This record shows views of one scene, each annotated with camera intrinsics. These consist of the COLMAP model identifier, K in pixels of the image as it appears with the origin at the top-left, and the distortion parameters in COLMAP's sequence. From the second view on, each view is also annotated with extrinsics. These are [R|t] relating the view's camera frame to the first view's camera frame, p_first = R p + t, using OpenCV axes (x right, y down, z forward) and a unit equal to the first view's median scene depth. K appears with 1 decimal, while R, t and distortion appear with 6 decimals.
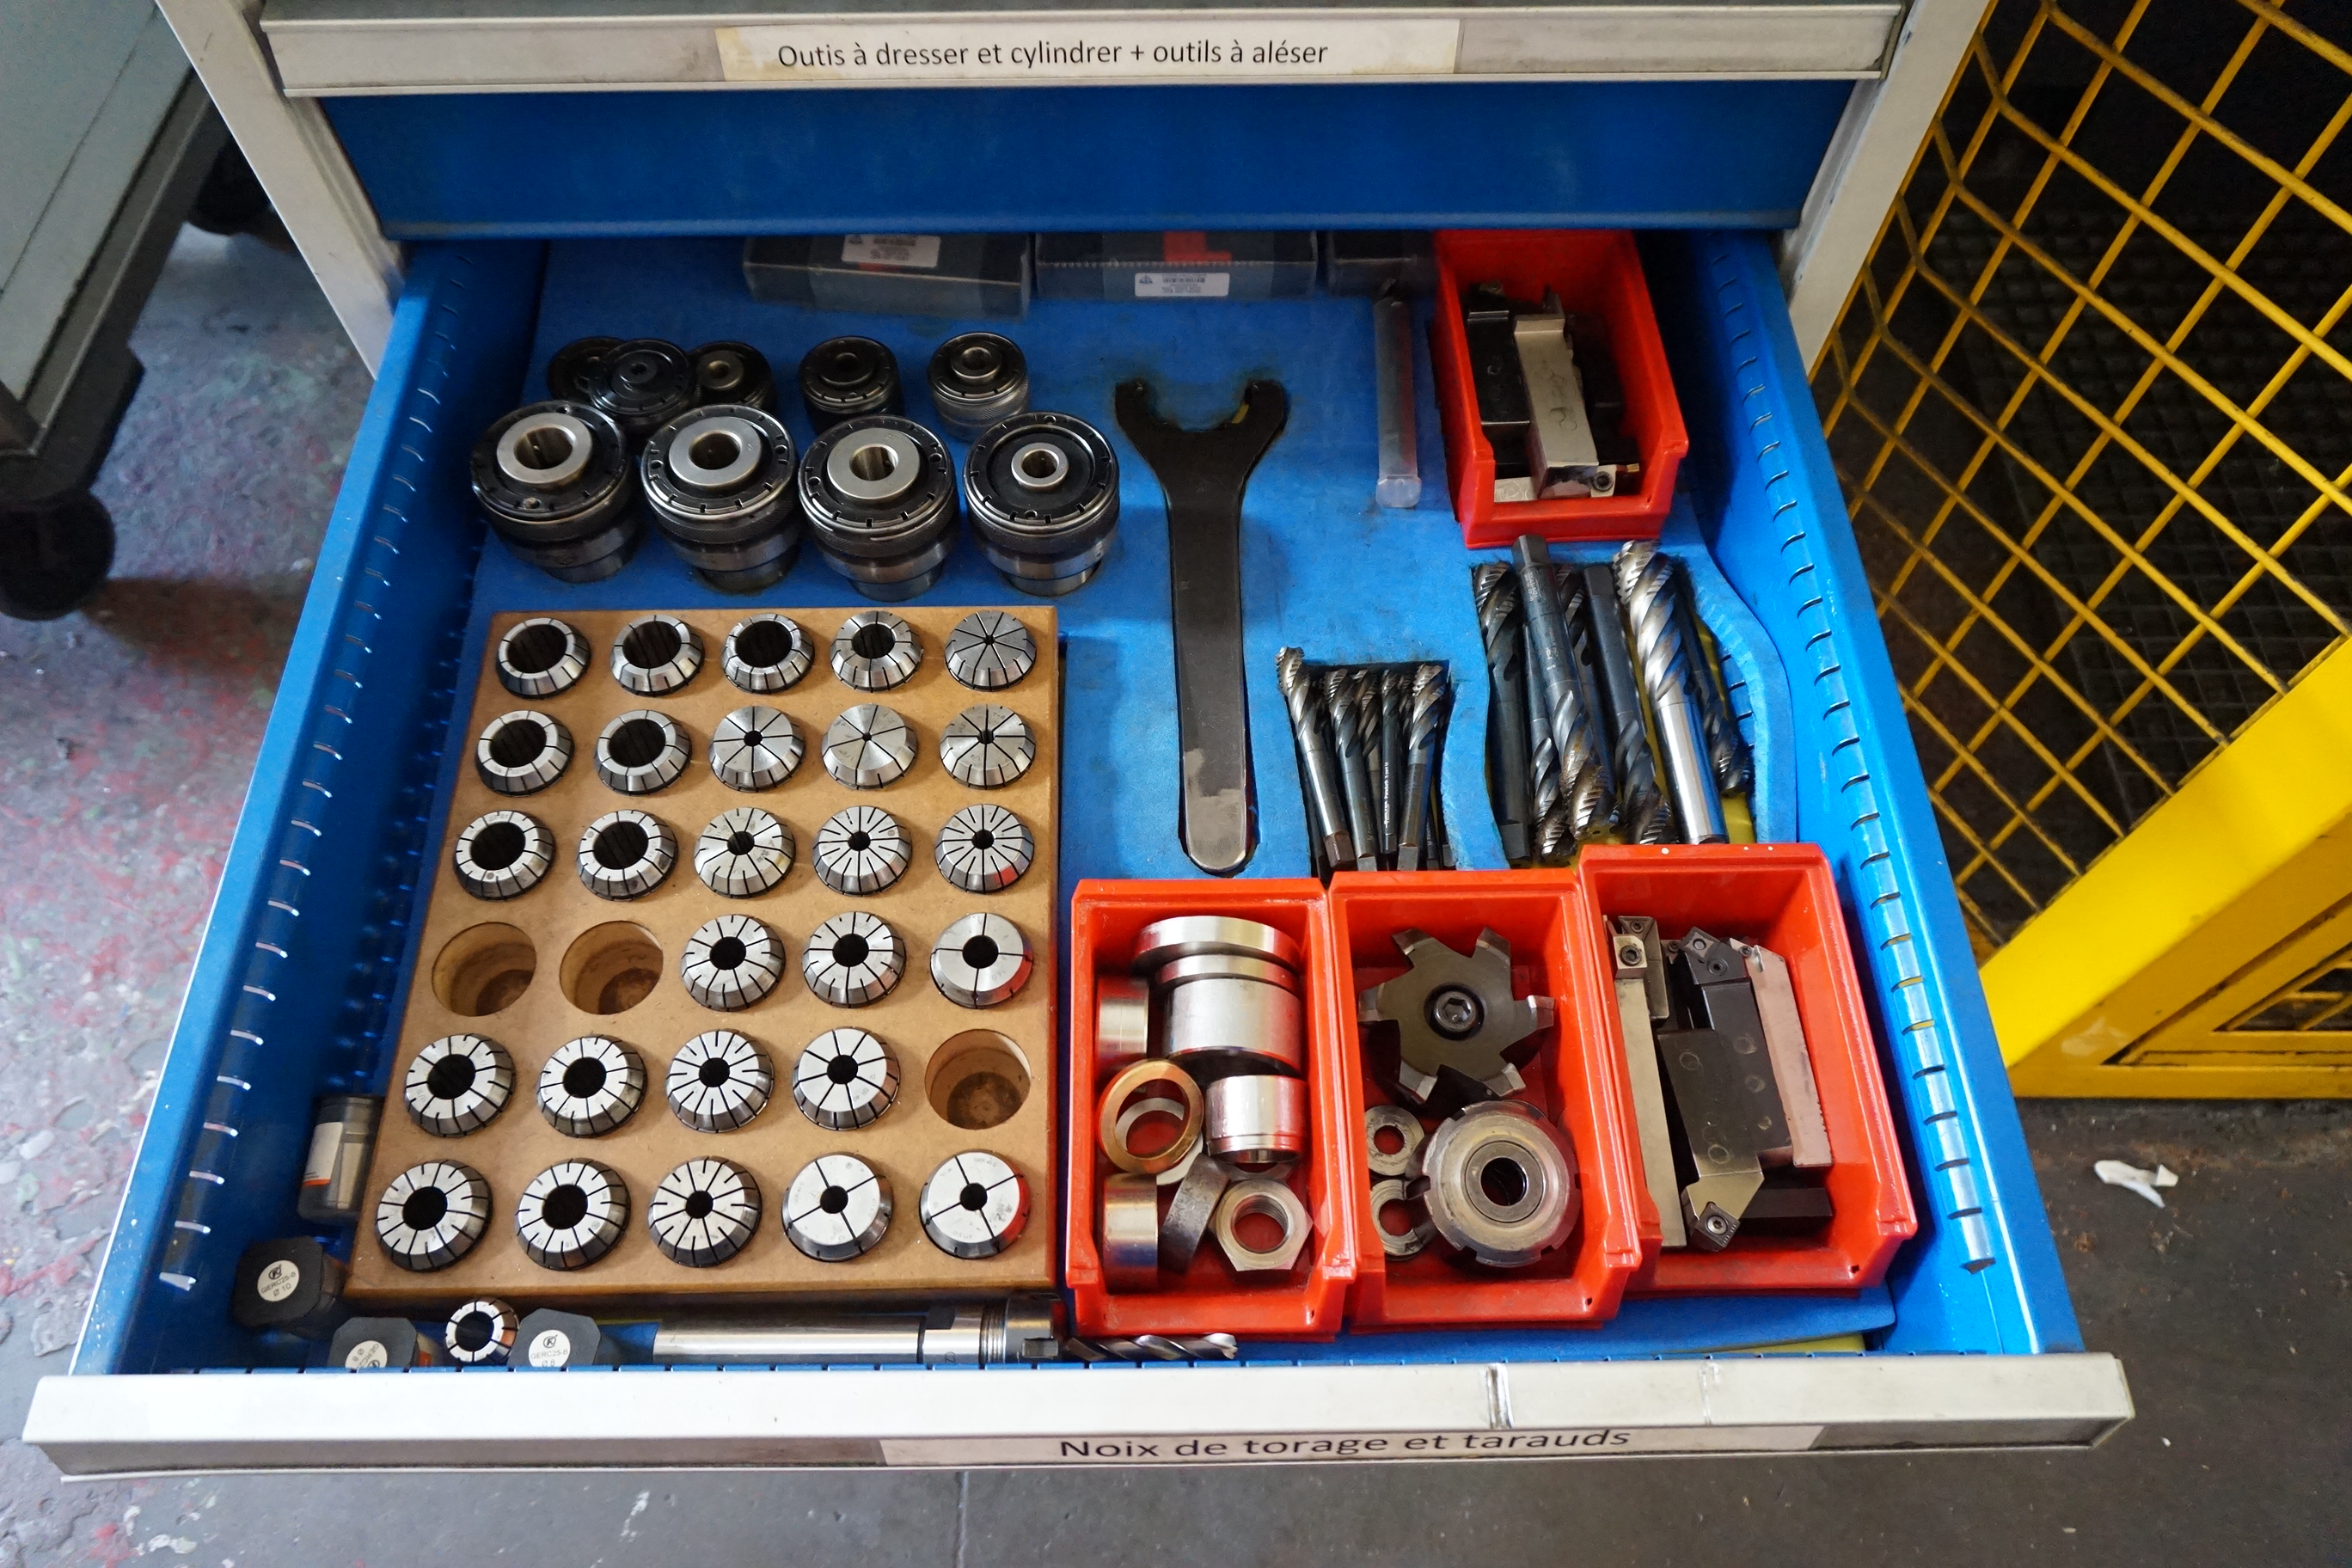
lens RADIAL K [[1596.7, 0, 1175.7], [0, 1596.7, 790.1], [0, 0, 1]] dist [-0.026441, 0.003189]
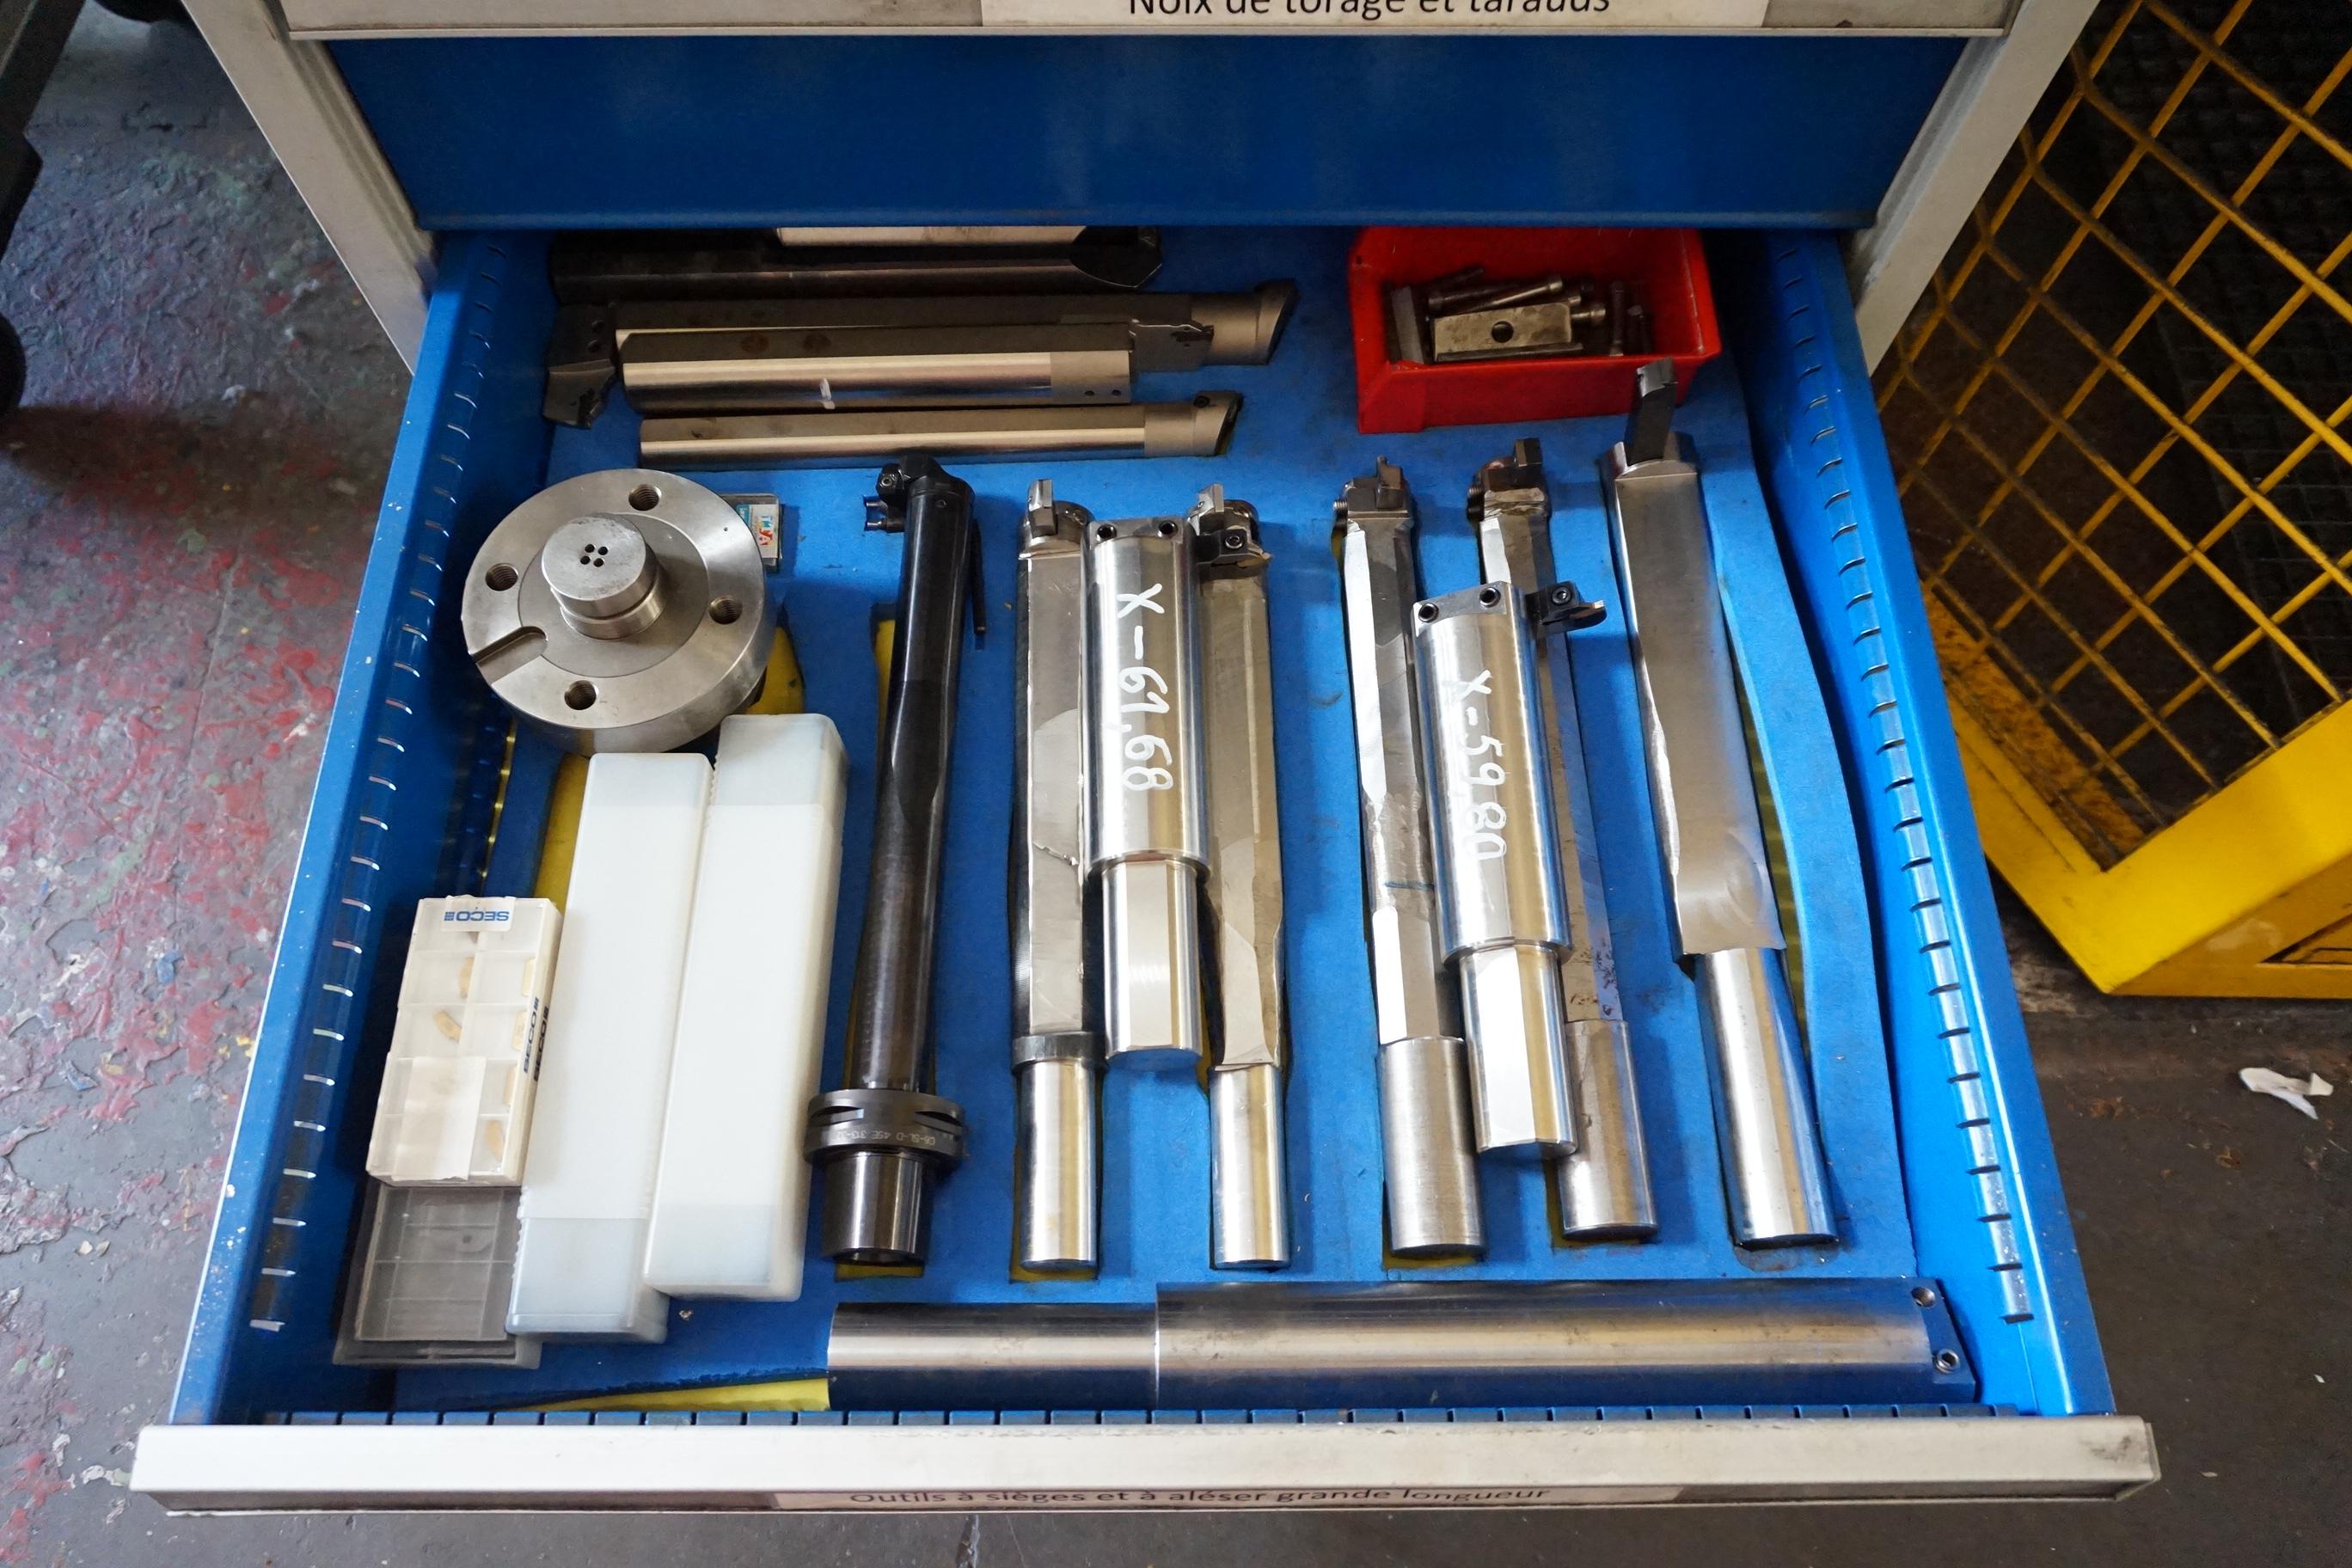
lens RADIAL K [[1596.7, 0, 1173.3], [0, 1596.7, 795.9], [0, 0, 1]] dist [-0.026441, 0.003189]
pose [[0.999971, 0.006065, -0.004583, -0.021645], [-0.005678, 0.996772, 0.080082, 0.013128], [0.005054, -0.080054, 0.996778, 0.120577]]
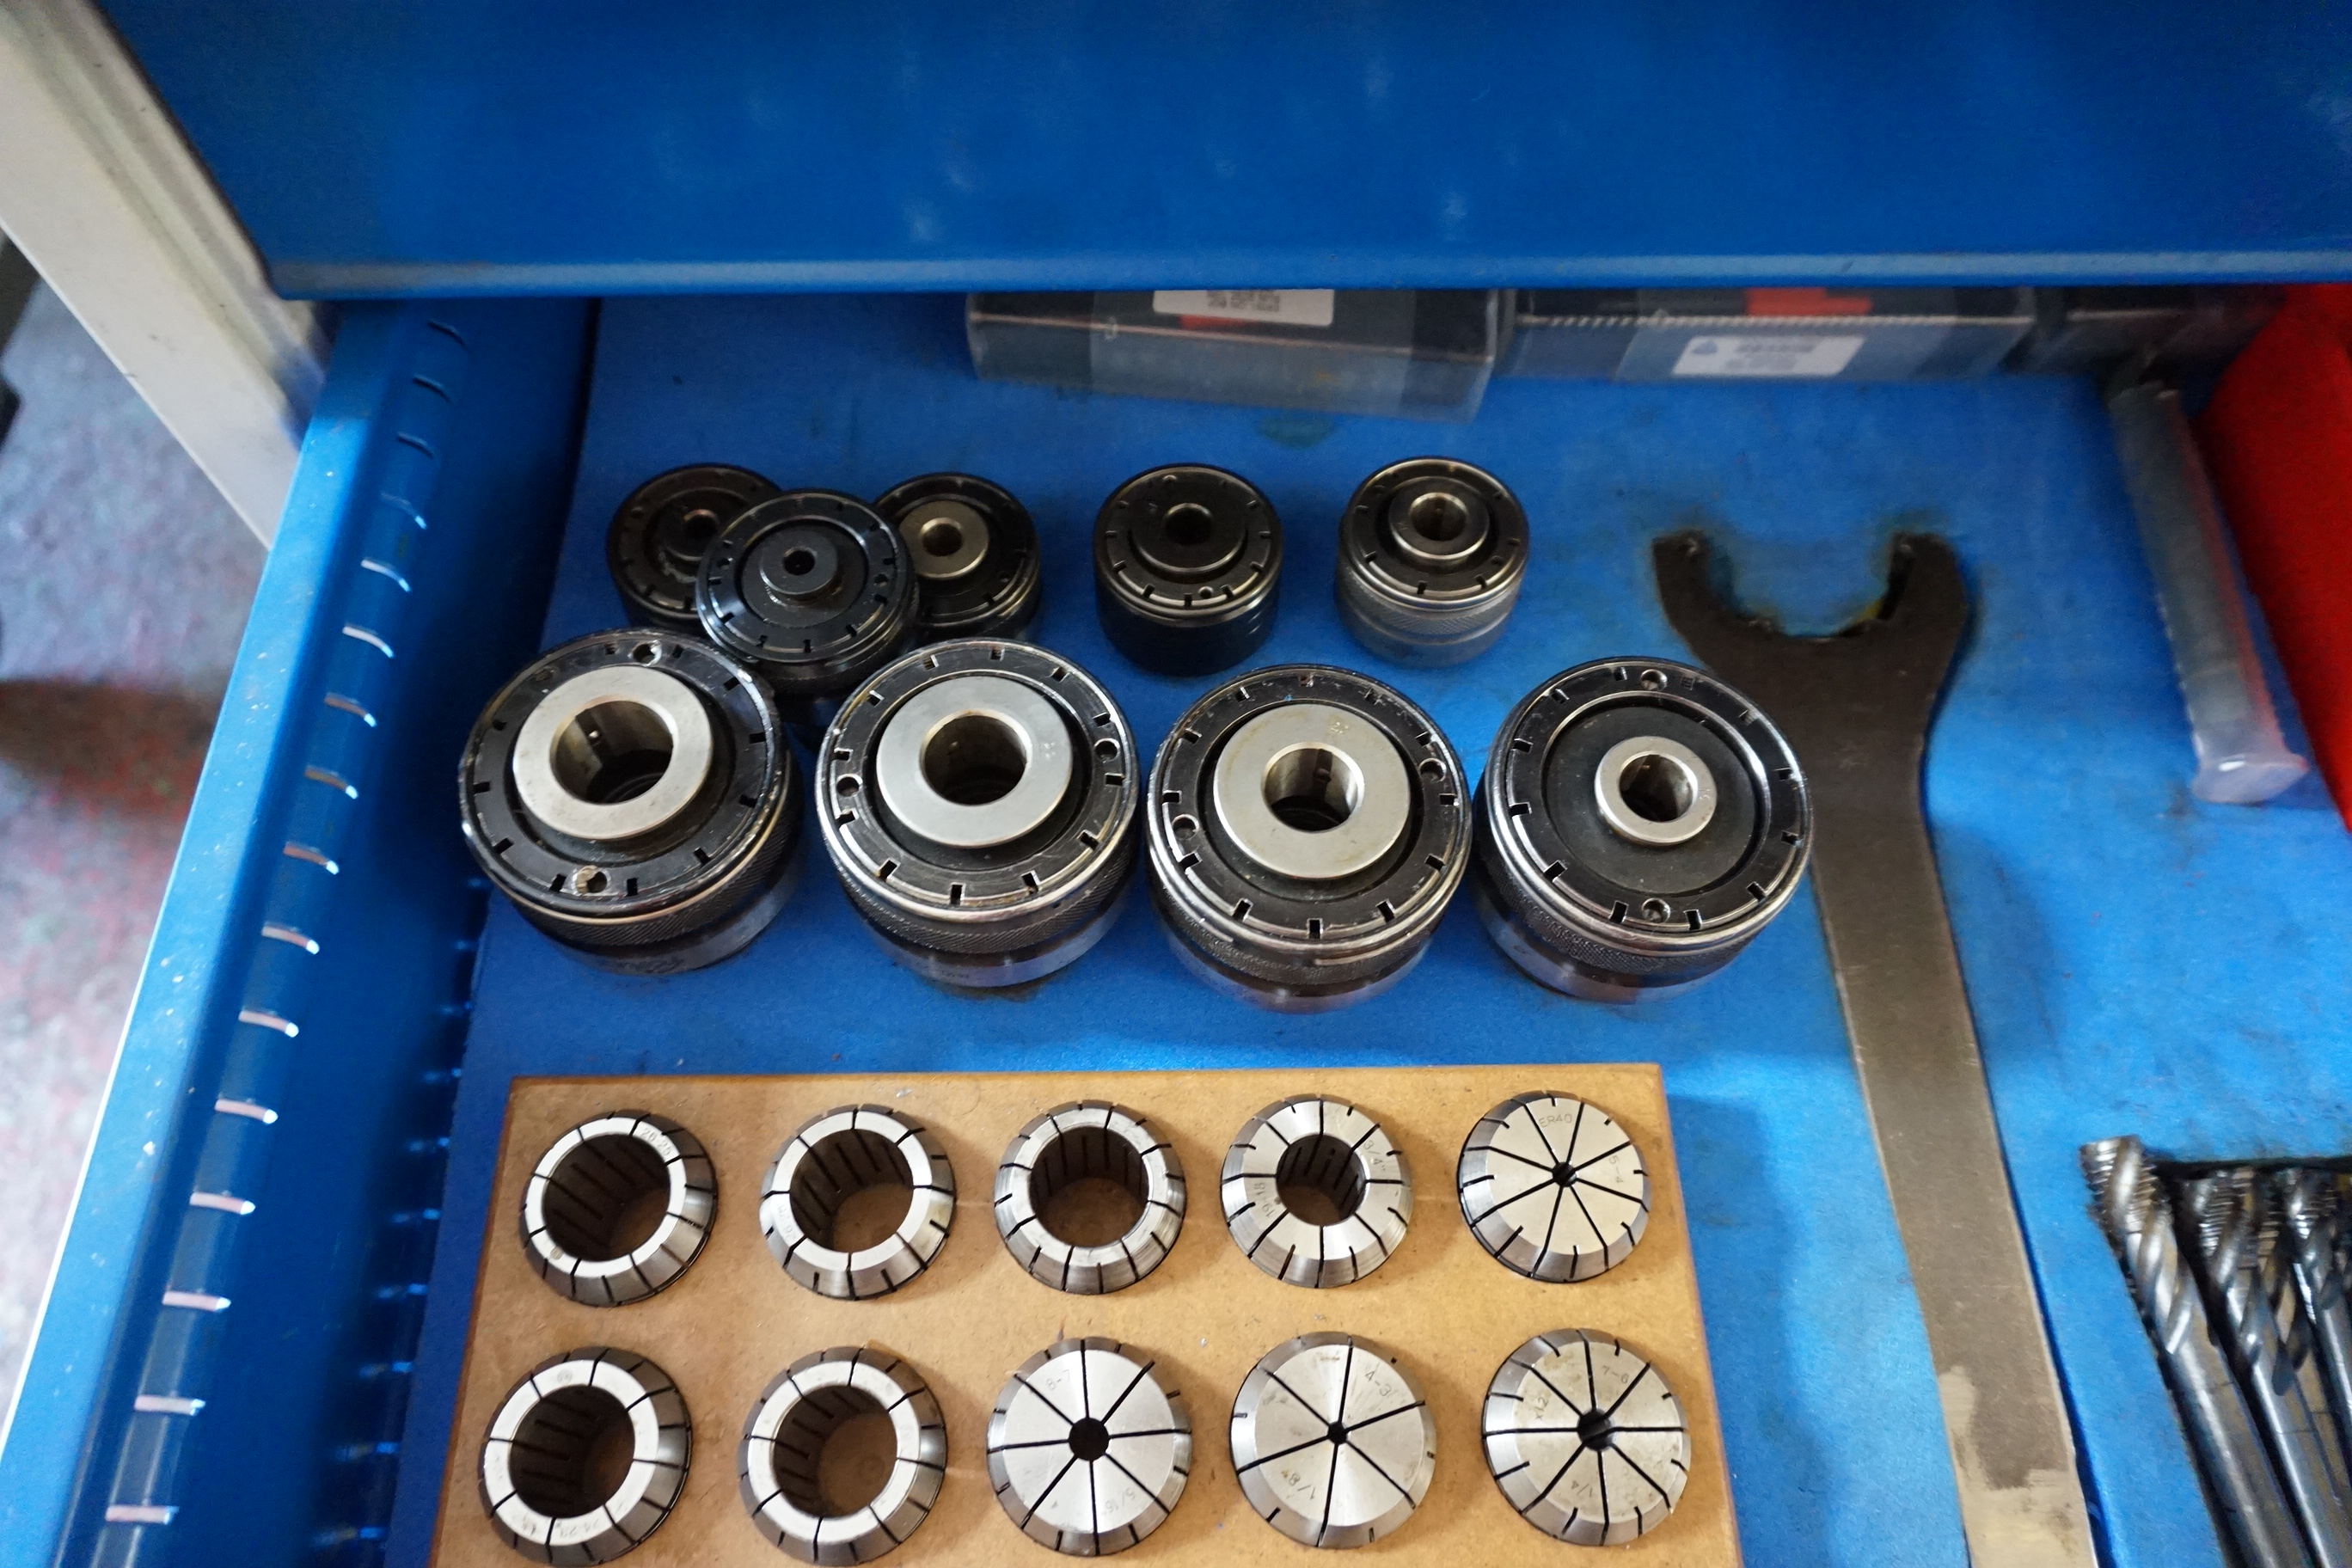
lens RADIAL K [[1596.7, 0, 1180.2], [0, 1596.7, 784.9], [0, 0, 1]] dist [-0.026441, 0.003189]
pose [[0.999920, 0.004853, -0.011660, -0.141965], [-0.004375, 0.999161, 0.040710, -0.143540], [0.011848, -0.040656, 0.999103, 0.335899]]
